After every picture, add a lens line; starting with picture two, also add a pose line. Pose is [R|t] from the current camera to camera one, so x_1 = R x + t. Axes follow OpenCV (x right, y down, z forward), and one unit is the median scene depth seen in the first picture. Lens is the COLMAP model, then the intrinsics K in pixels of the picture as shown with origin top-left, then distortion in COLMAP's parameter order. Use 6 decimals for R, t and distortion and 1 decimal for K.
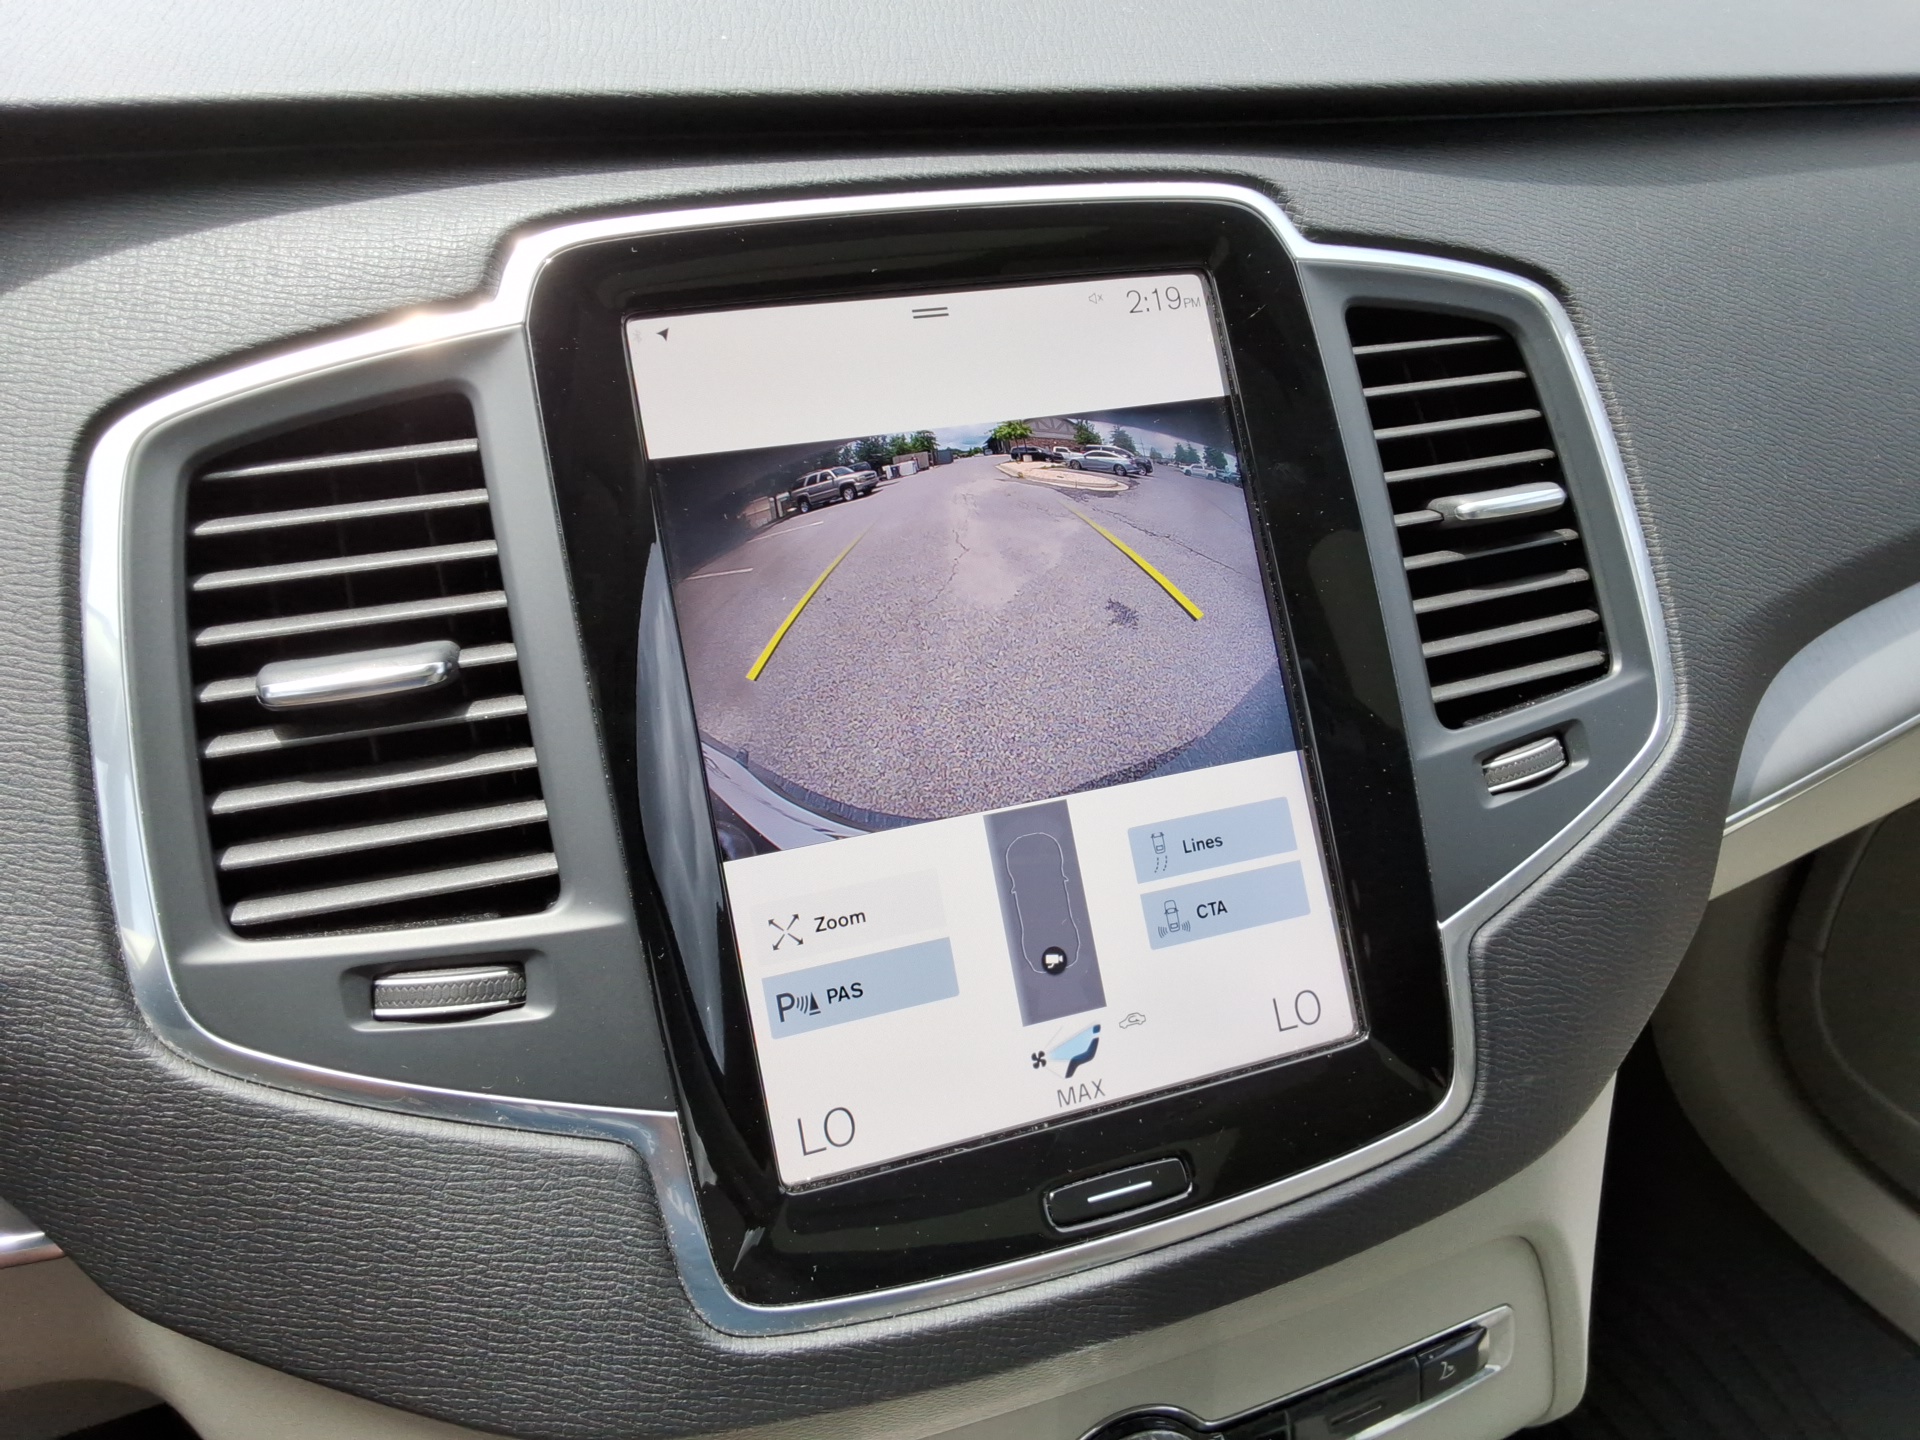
lens RADIAL K [[1545.6, 0, 978.7], [0, 1545.6, 708.8], [0, 0, 1]] dist [0.103712, -0.161325]
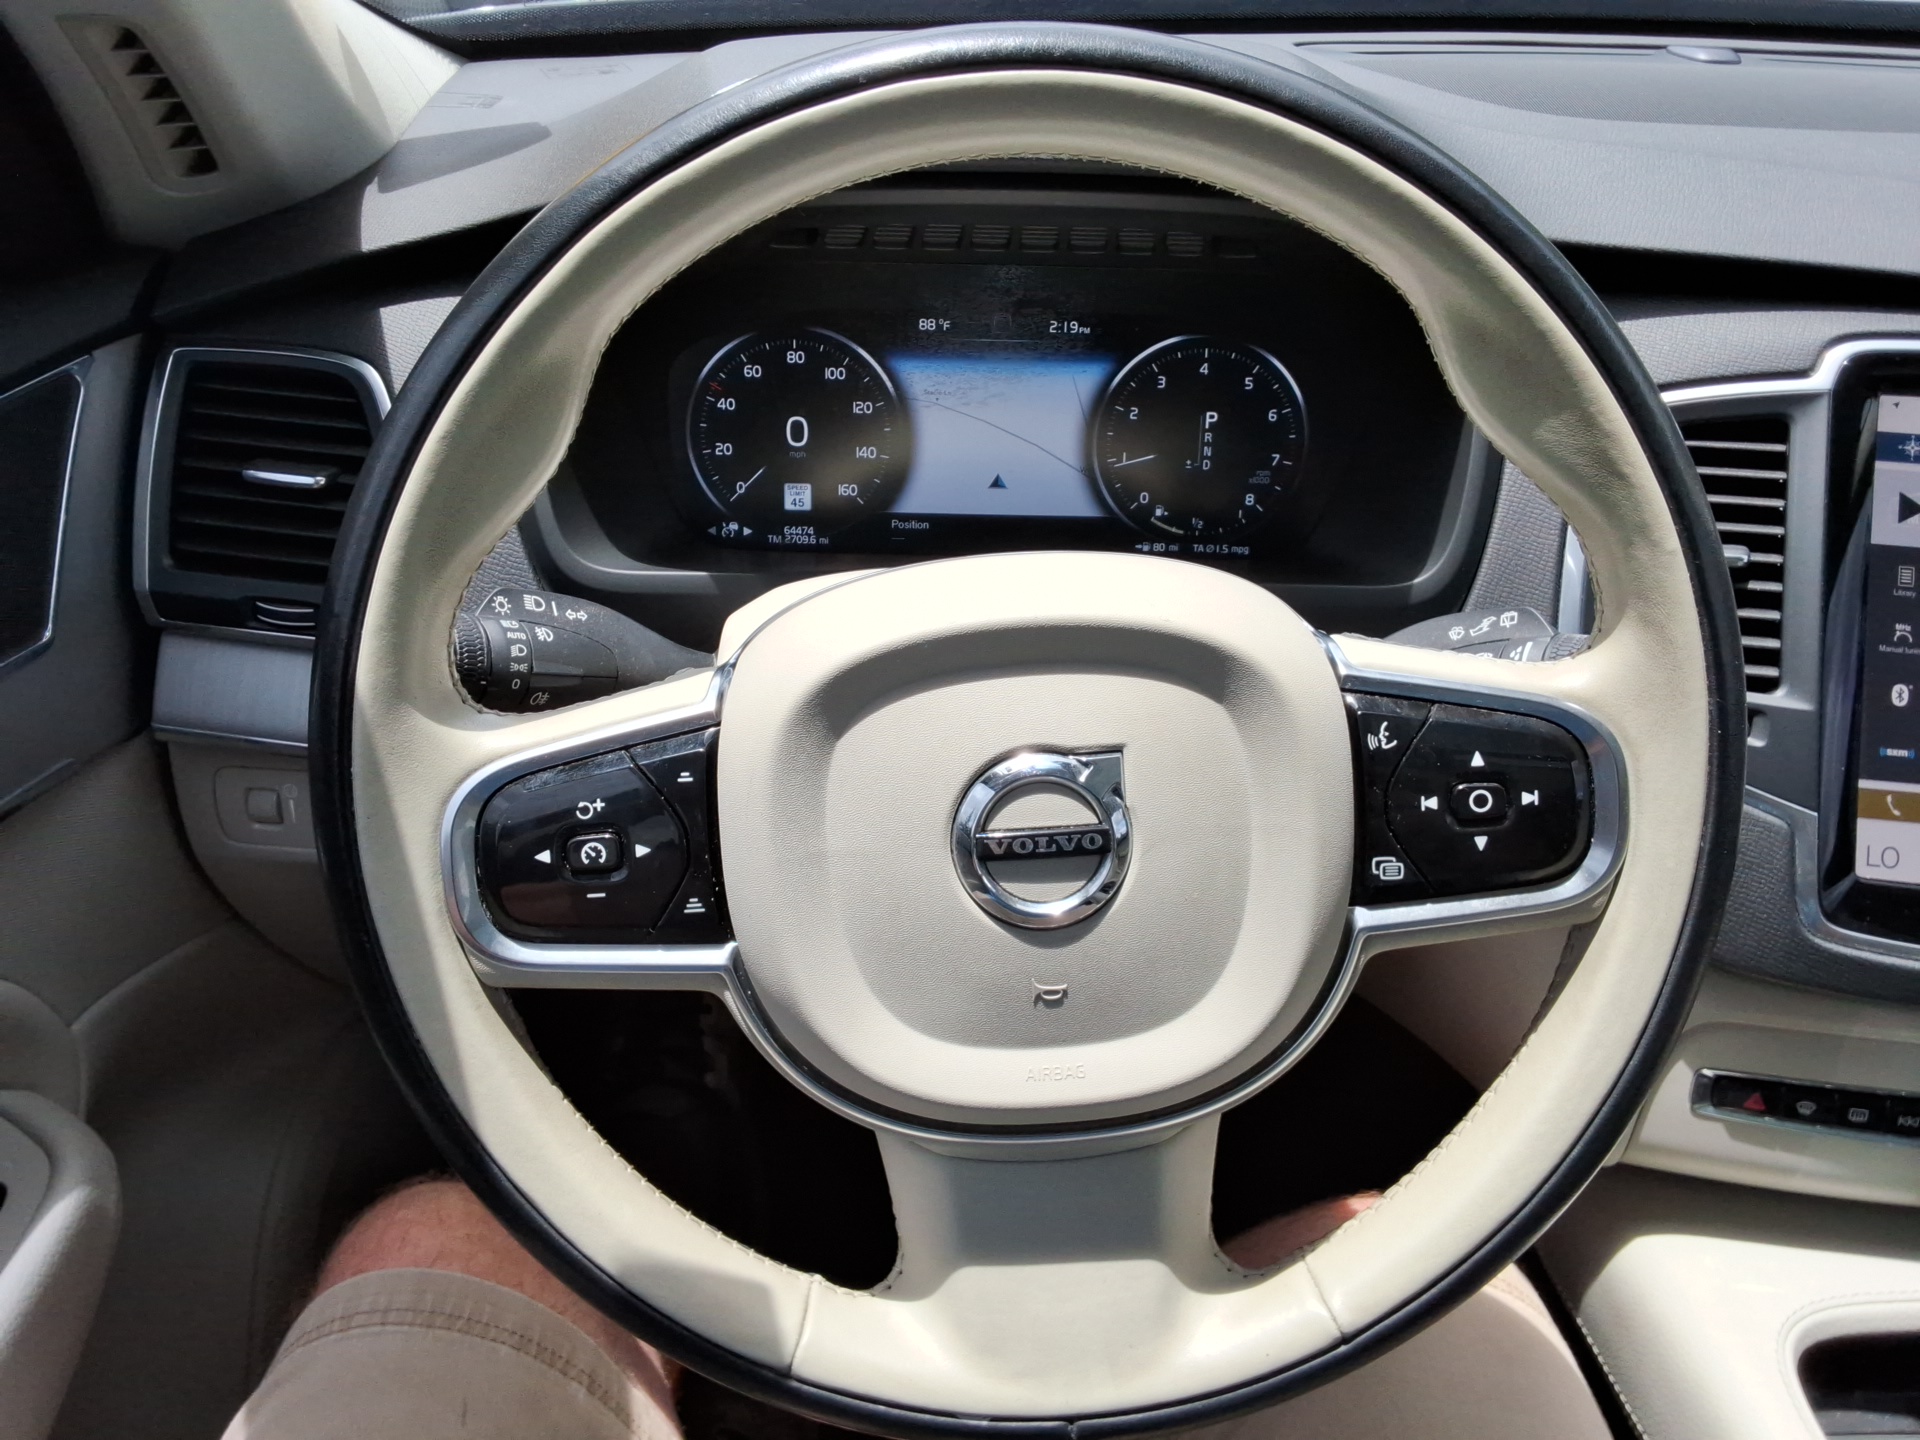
lens RADIAL K [[1545.6, 0, 978.7], [0, 1545.6, 708.8], [0, 0, 1]] dist [0.103712, -0.161325]
pose [[0.885526, 0.246393, -0.393872, -0.357592], [-0.240136, 0.968495, 0.065969, 0.241988], [0.397718, 0.036165, 0.916795, -1.107199]]
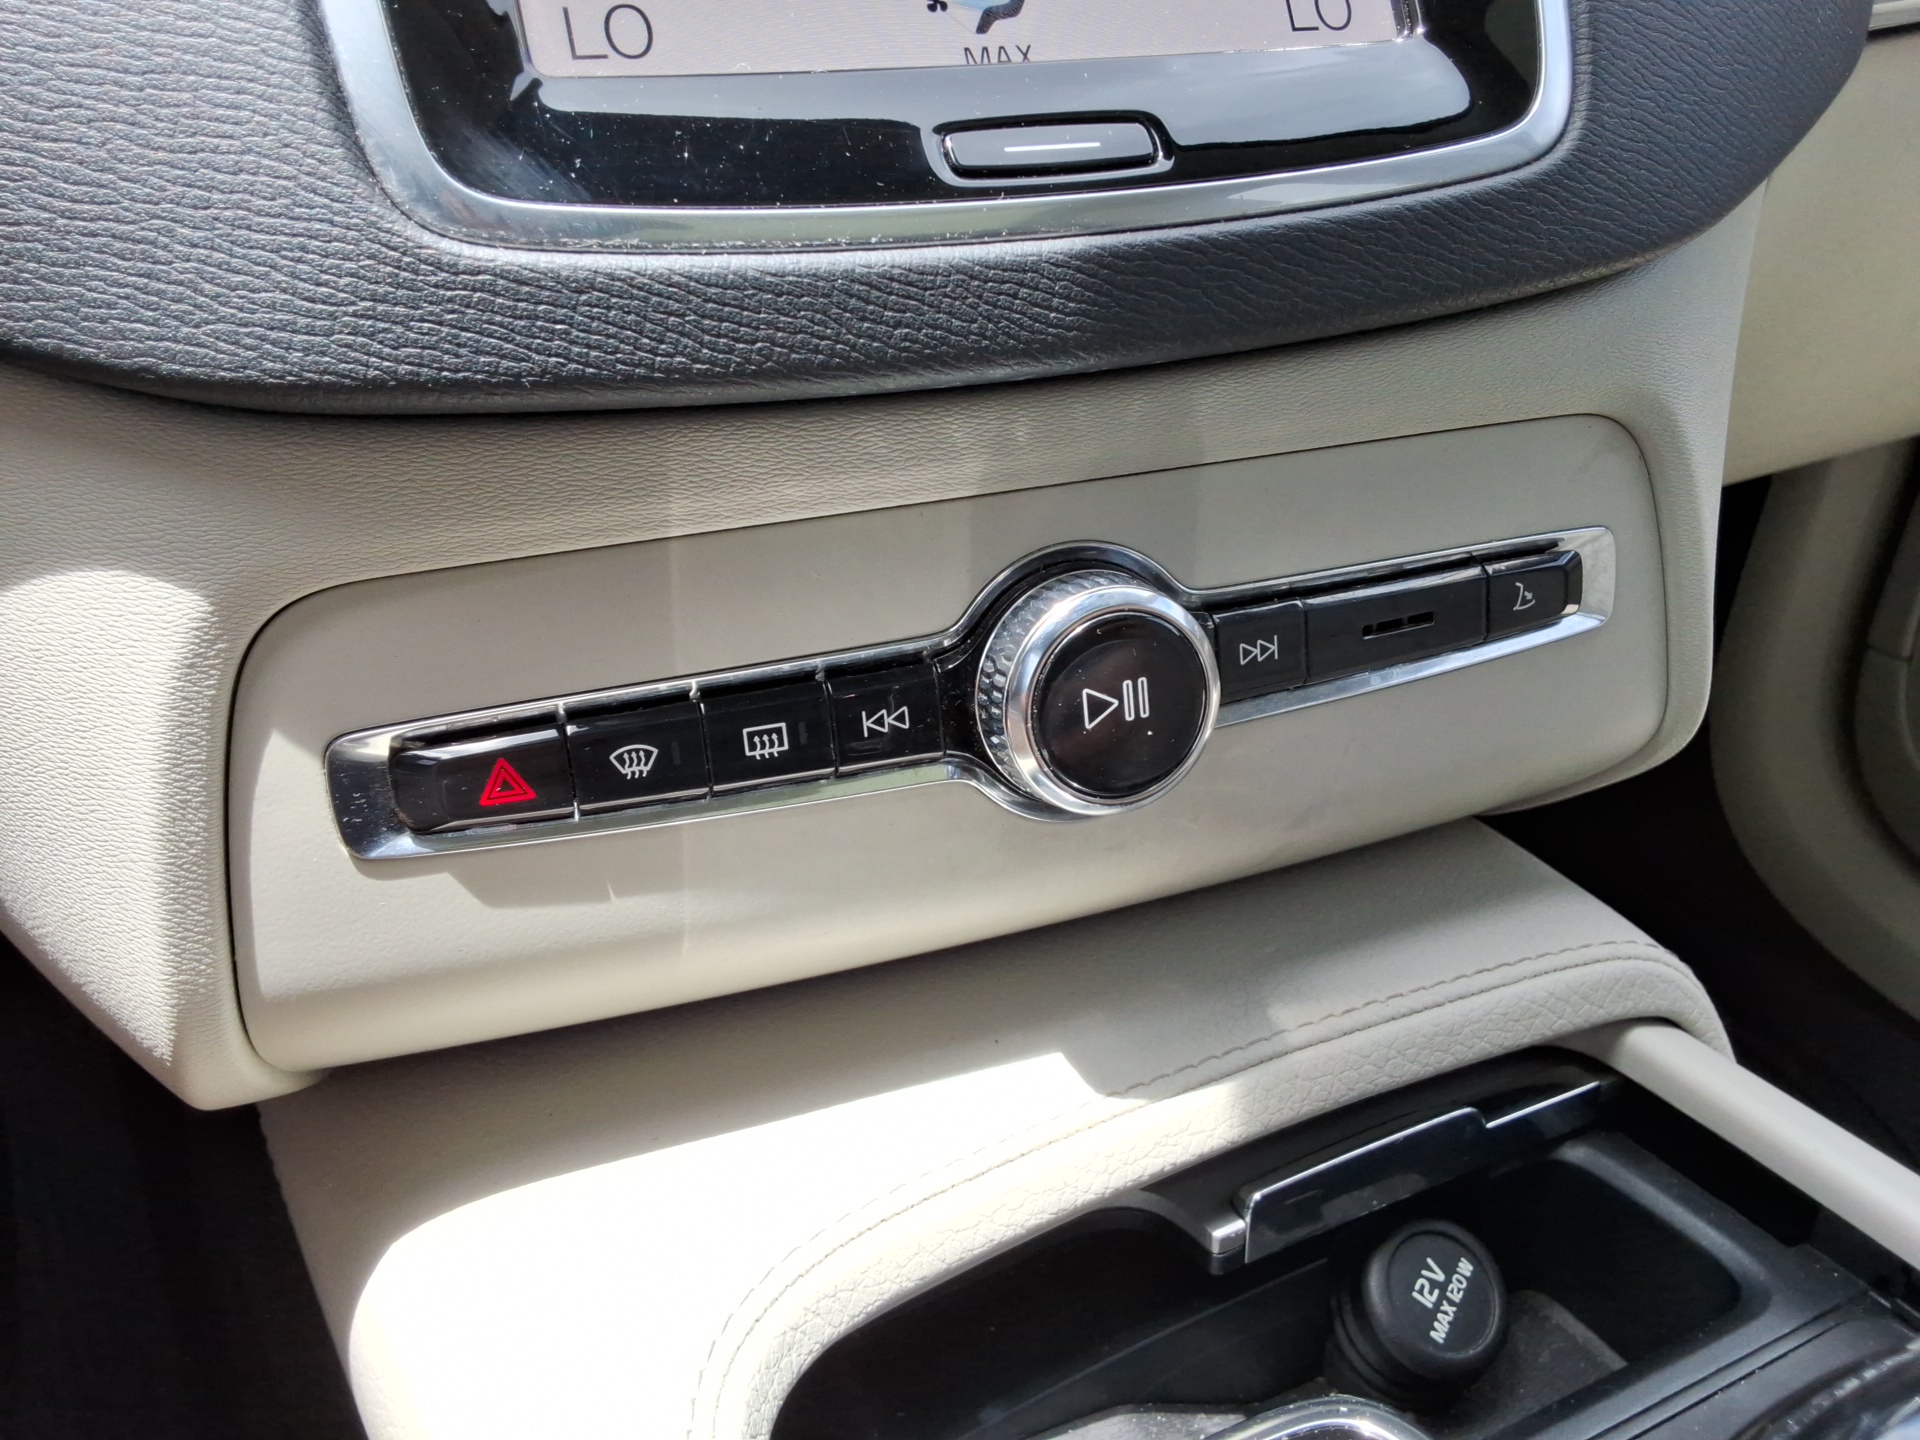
lens RADIAL K [[1605.5, 0, 972.5], [0, 1605.5, 710.6], [0, 0, 1]] dist [0.128952, -0.221676]
pose [[0.999999, 0.000295, 0.001567, 0.057443], [-0.000316, 0.999908, 0.013566, 0.562787], [-0.001562, -0.013566, 0.999907, 0.308946]]
